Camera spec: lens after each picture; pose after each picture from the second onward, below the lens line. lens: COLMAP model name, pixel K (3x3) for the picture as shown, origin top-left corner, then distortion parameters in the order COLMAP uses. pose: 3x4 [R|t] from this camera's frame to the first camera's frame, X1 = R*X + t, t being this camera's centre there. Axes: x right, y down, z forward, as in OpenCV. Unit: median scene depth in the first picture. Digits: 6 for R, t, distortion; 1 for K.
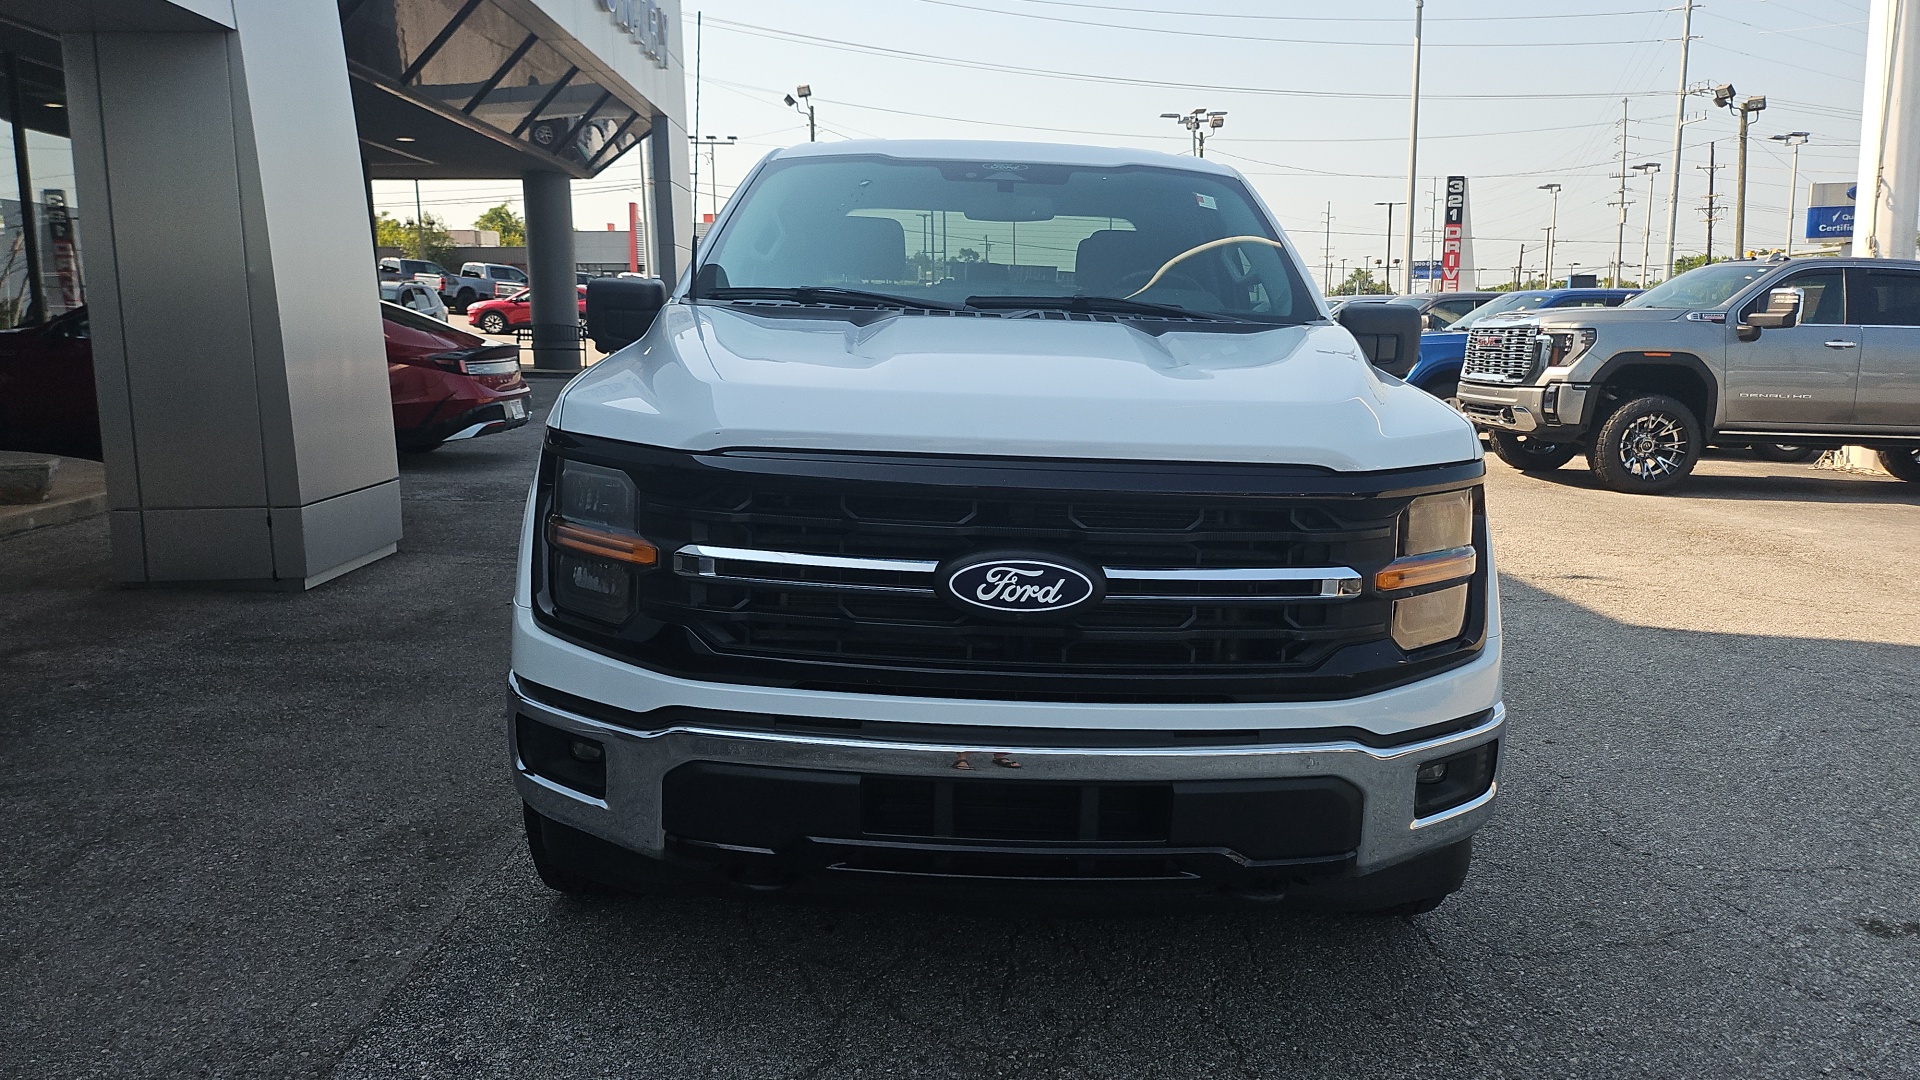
lens RADIAL K [[1389.4, 0, 1019.4], [0, 1389.4, 541.4], [0, 0, 1]] dist [0.024120, -0.006115]
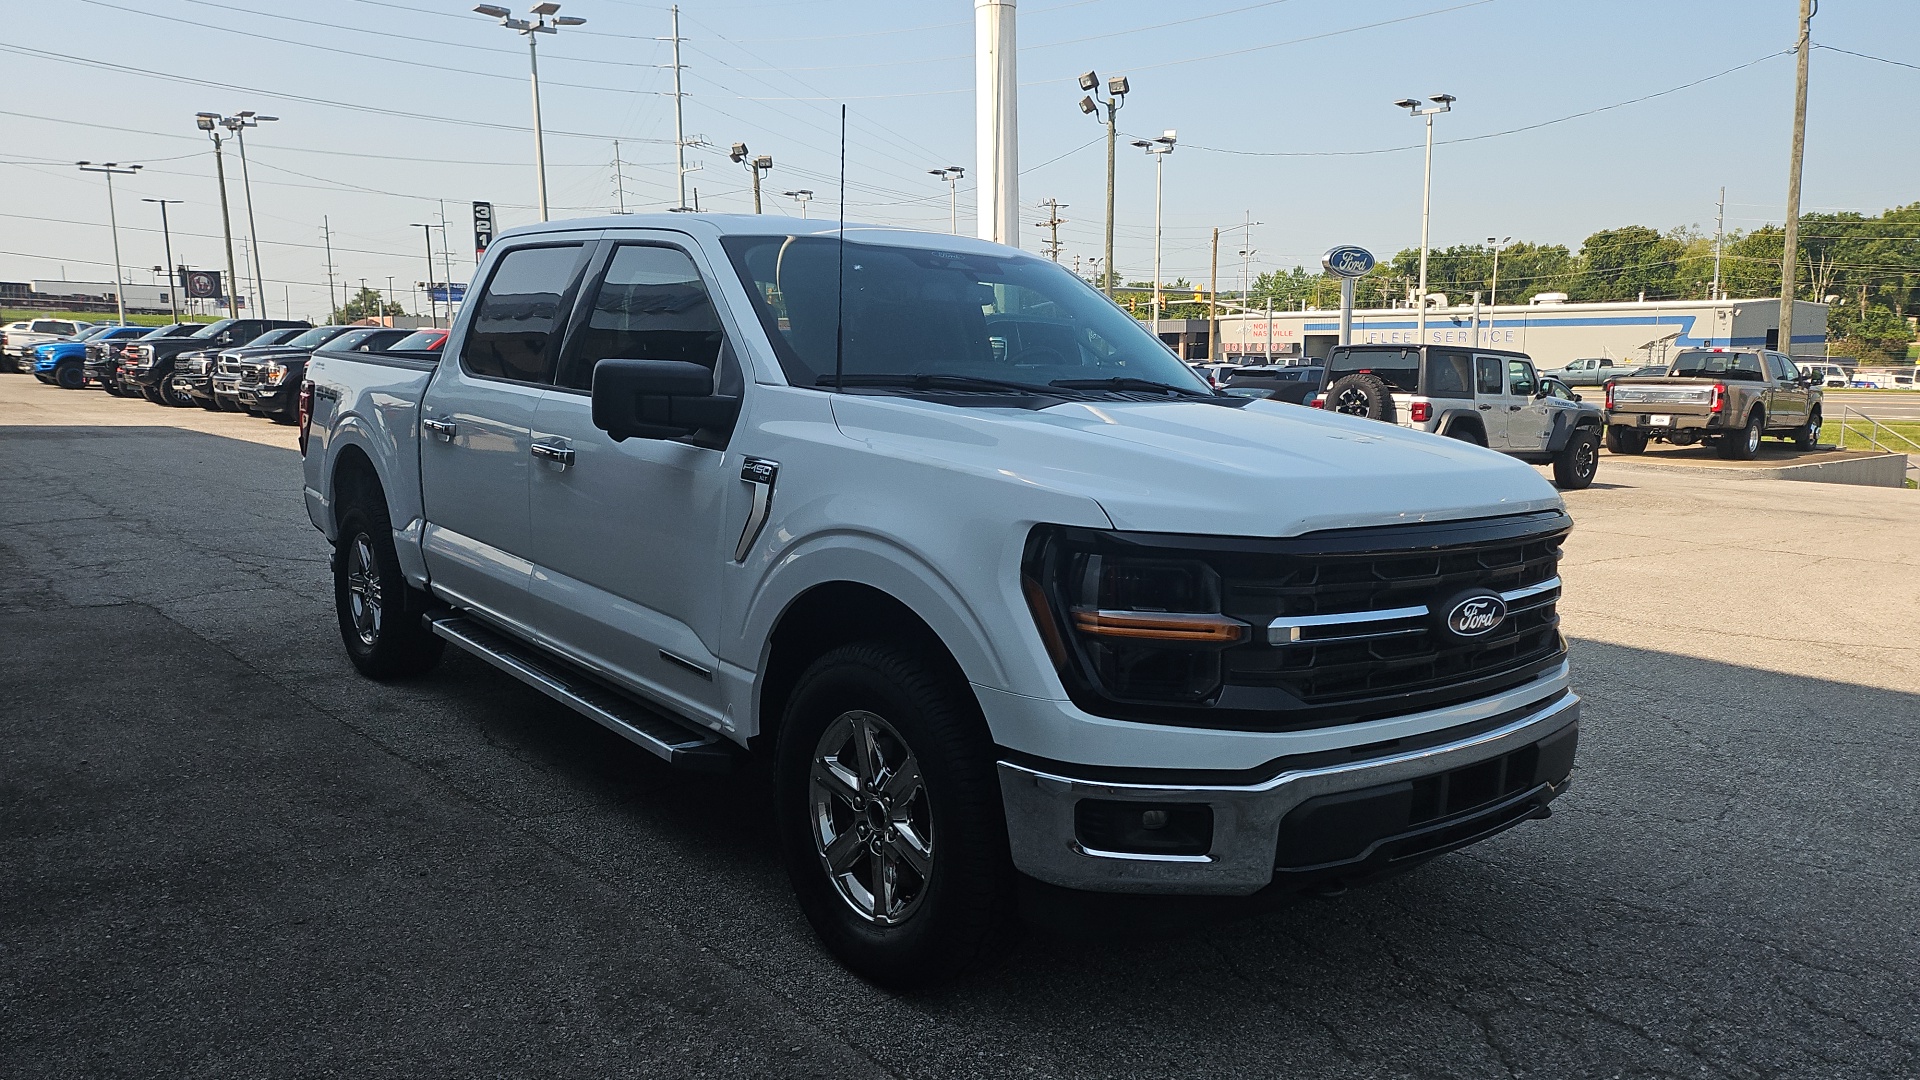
lens RADIAL K [[1373.3, 0, 960.0], [0, 1373.3, 540.0], [0, 0, 1]] dist [0.042274, -0.004069]
pose [[0.769272, -0.089666, 0.632598, -0.107346], [0.097313, 0.994995, 0.022694, -0.010538], [-0.631467, 0.044102, 0.774148, 0.024275]]
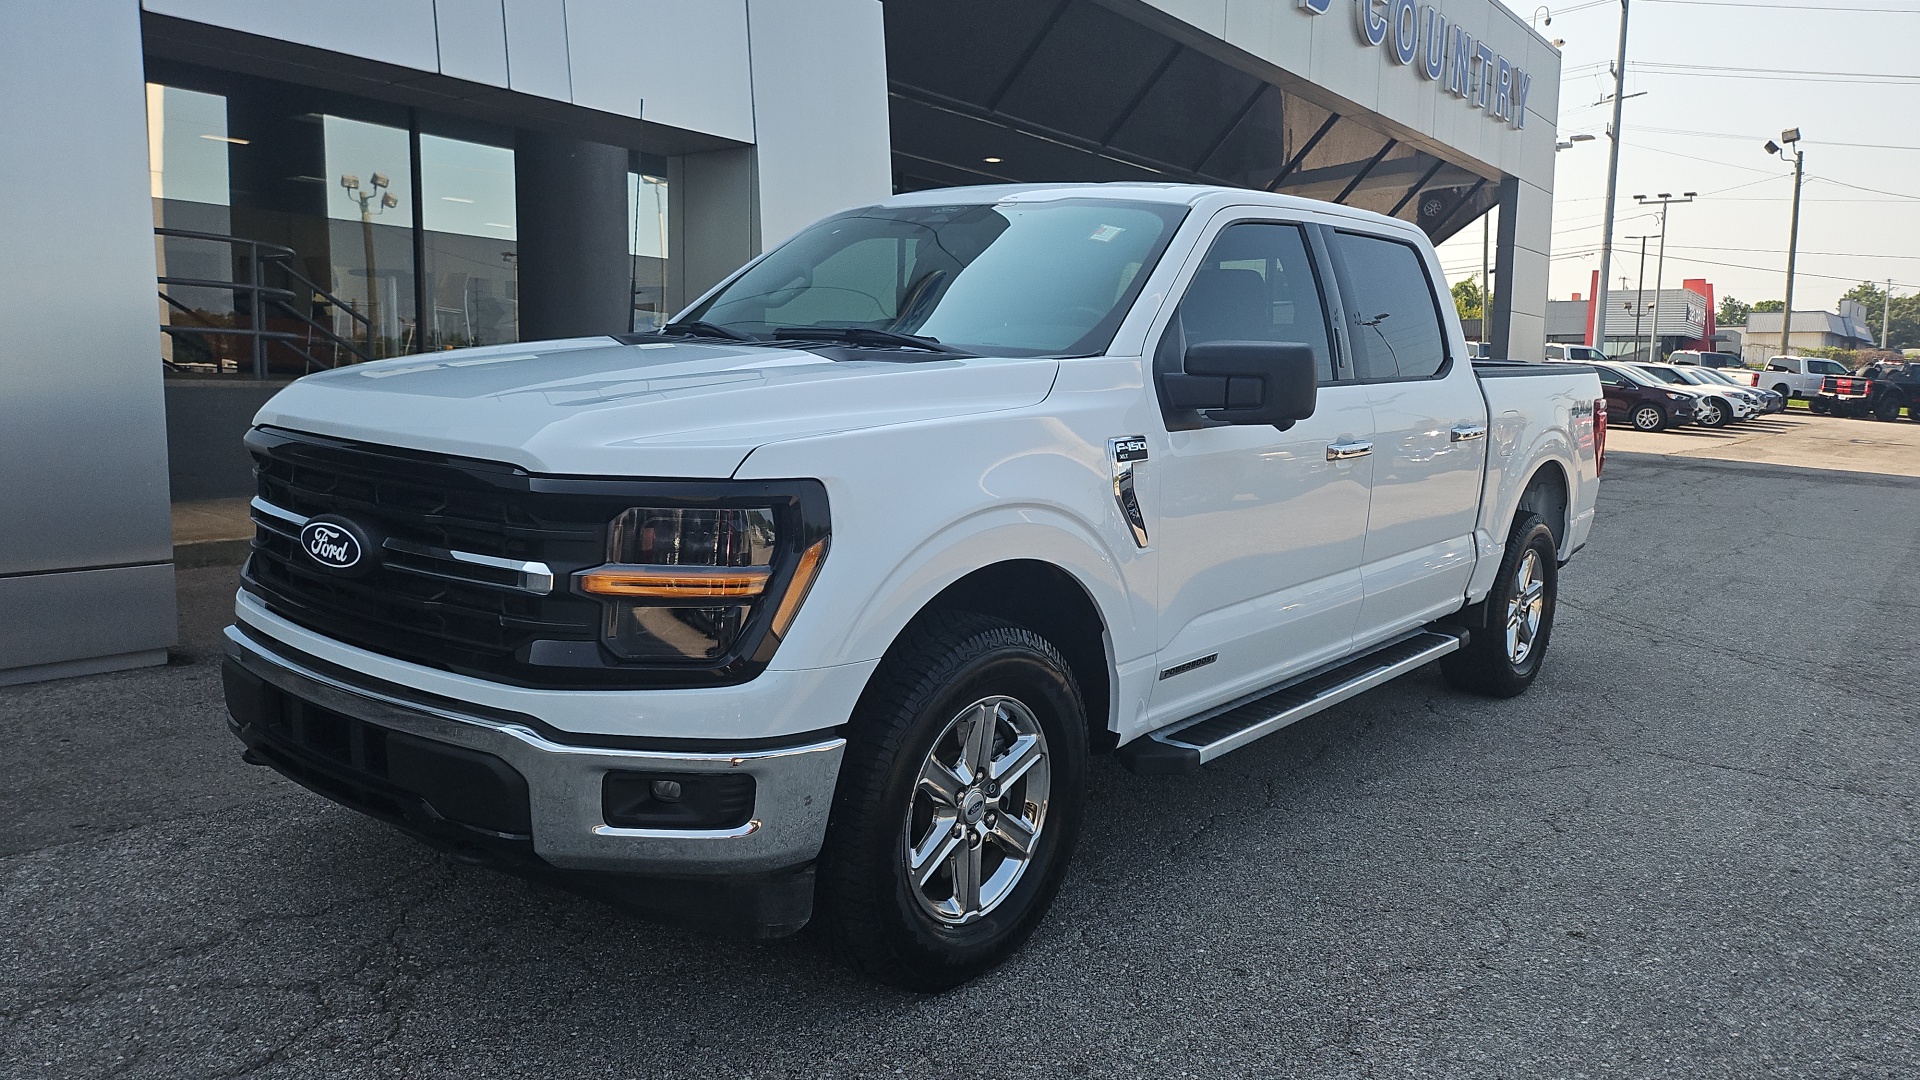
lens RADIAL K [[1419.5, 0, 965.4], [0, 1419.5, 517.6], [0, 0, 1]] dist [0.040748, -0.004393]
pose [[0.759772, 0.080815, -0.645147, 0.109165], [-0.126636, 0.991636, -0.024918, -0.002767], [0.637738, 0.100631, 0.763652, 0.033968]]
